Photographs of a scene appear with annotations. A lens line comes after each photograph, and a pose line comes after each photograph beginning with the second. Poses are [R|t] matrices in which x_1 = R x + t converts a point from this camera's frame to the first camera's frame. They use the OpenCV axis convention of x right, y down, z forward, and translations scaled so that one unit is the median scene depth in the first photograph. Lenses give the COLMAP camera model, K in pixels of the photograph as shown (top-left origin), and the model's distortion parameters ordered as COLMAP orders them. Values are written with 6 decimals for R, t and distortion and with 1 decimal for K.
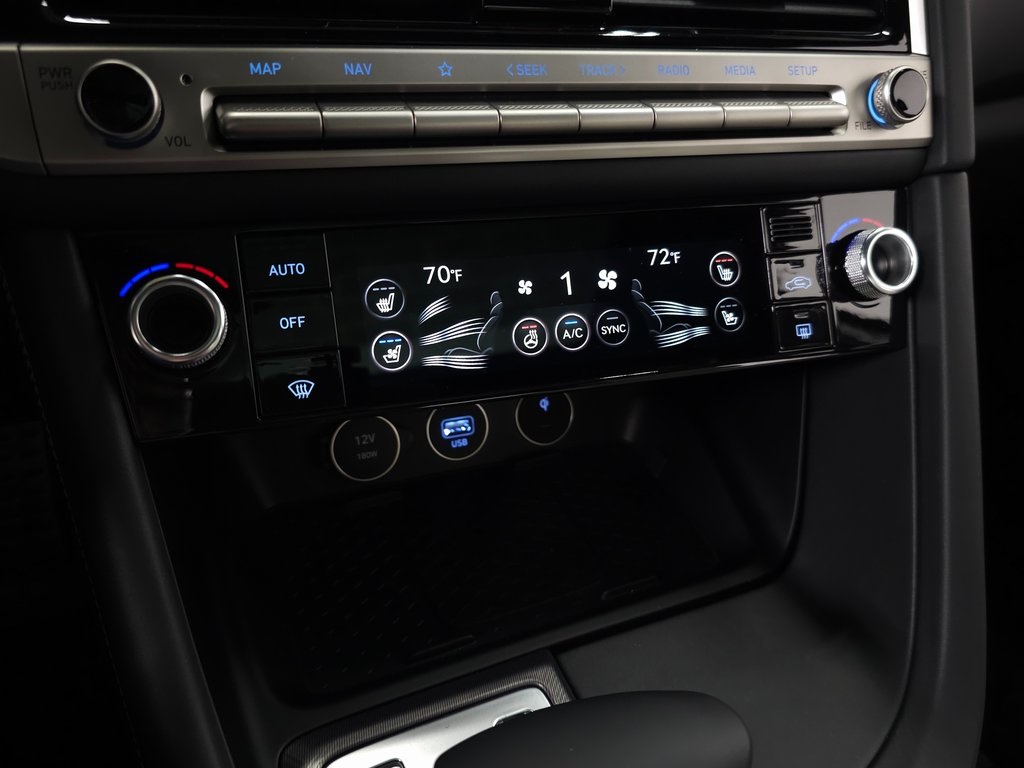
lens RADIAL K [[815.7, 0, 512.0], [0, 815.7, 384.0], [0, 0, 1]] dist [0.040778, -0.000083]
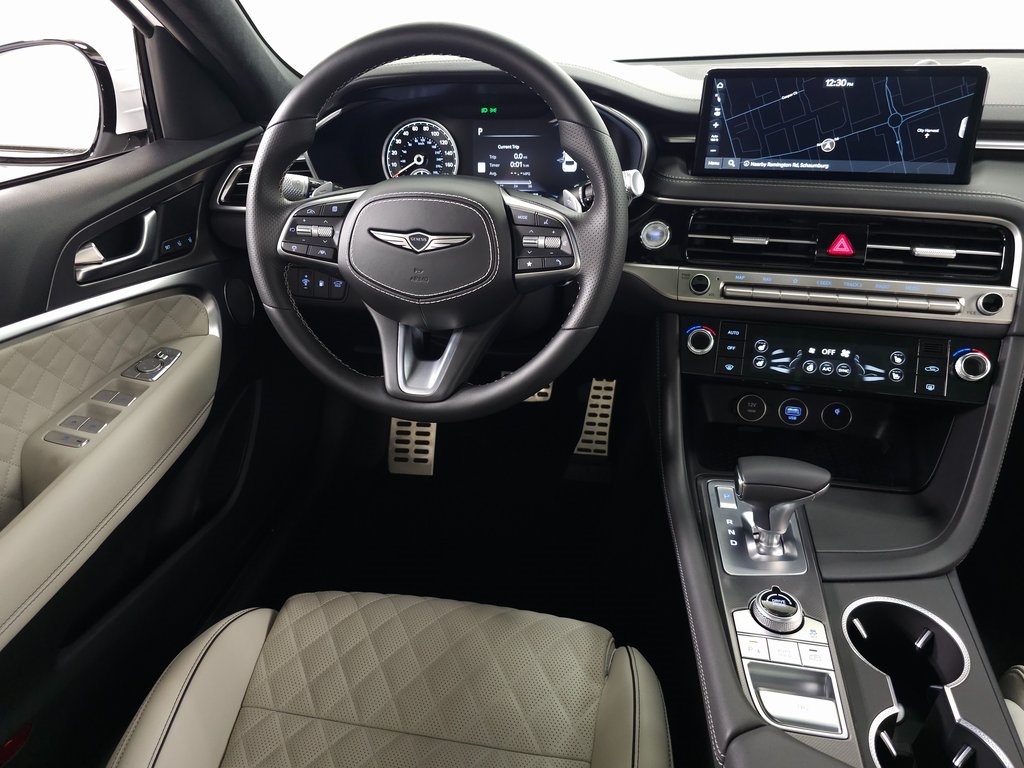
lens RADIAL K [[688.2, 0, 512.0], [0, 688.2, 384.0], [0, 0, 1]] dist [0.025578, -0.005161]
pose [[0.805856, 0.185985, -0.562144, 0.554808], [-0.238643, 0.970883, -0.020888, 0.302550], [0.541891, 0.150984, 0.826775, -1.603534]]
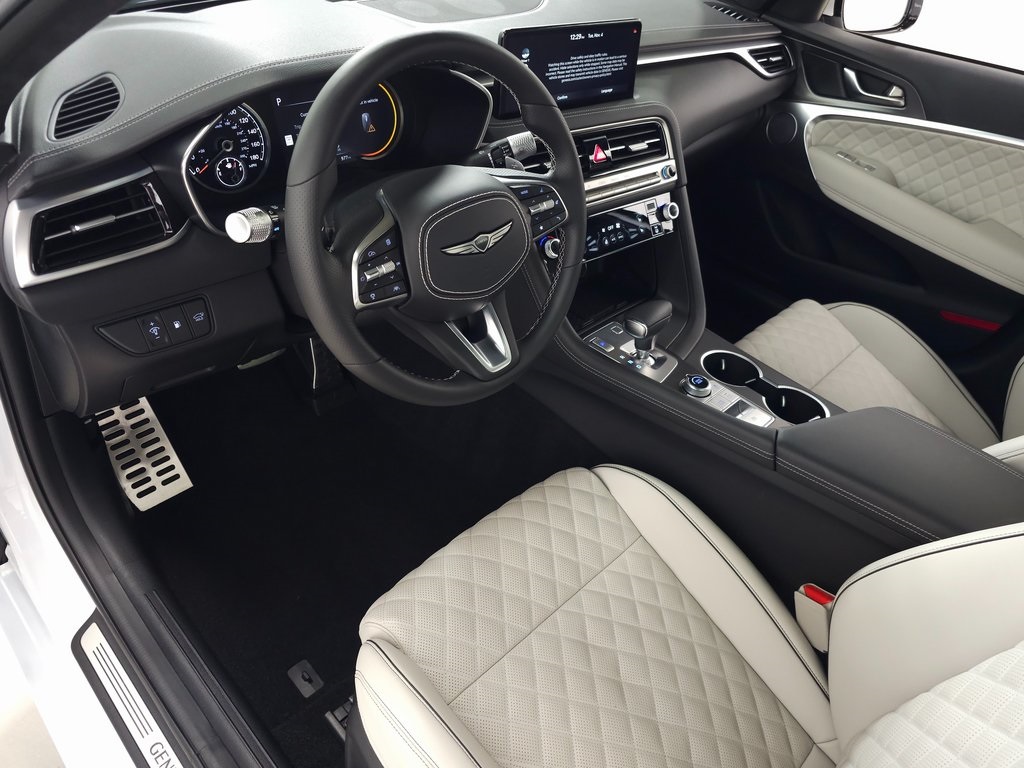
lens RADIAL K [[692.5, 0, 508.8], [0, 692.5, 381.1], [0, 0, 1]] dist [0.022310, -0.000394]
pose [[0.942154, -0.203039, 0.266687, -1.549900], [0.167568, 0.974403, 0.149865, 0.025716], [-0.290289, -0.096508, 0.952060, -2.361666]]
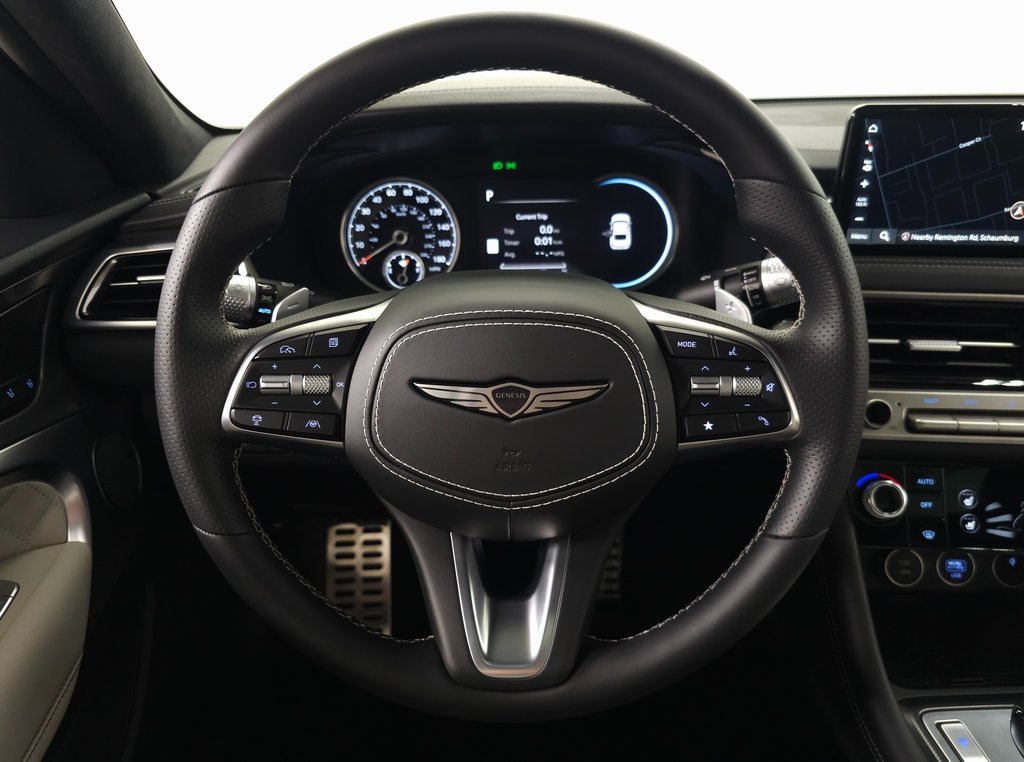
lens RADIAL K [[713.2, 0, 519.6], [0, 713.2, 385.5], [0, 0, 1]] dist [0.004330, -0.004322]
pose [[0.905277, 0.084083, -0.416417, -0.431612], [-0.154429, 0.978292, -0.138187, 0.043309], [0.395759, 0.189405, 0.898610, -1.137032]]
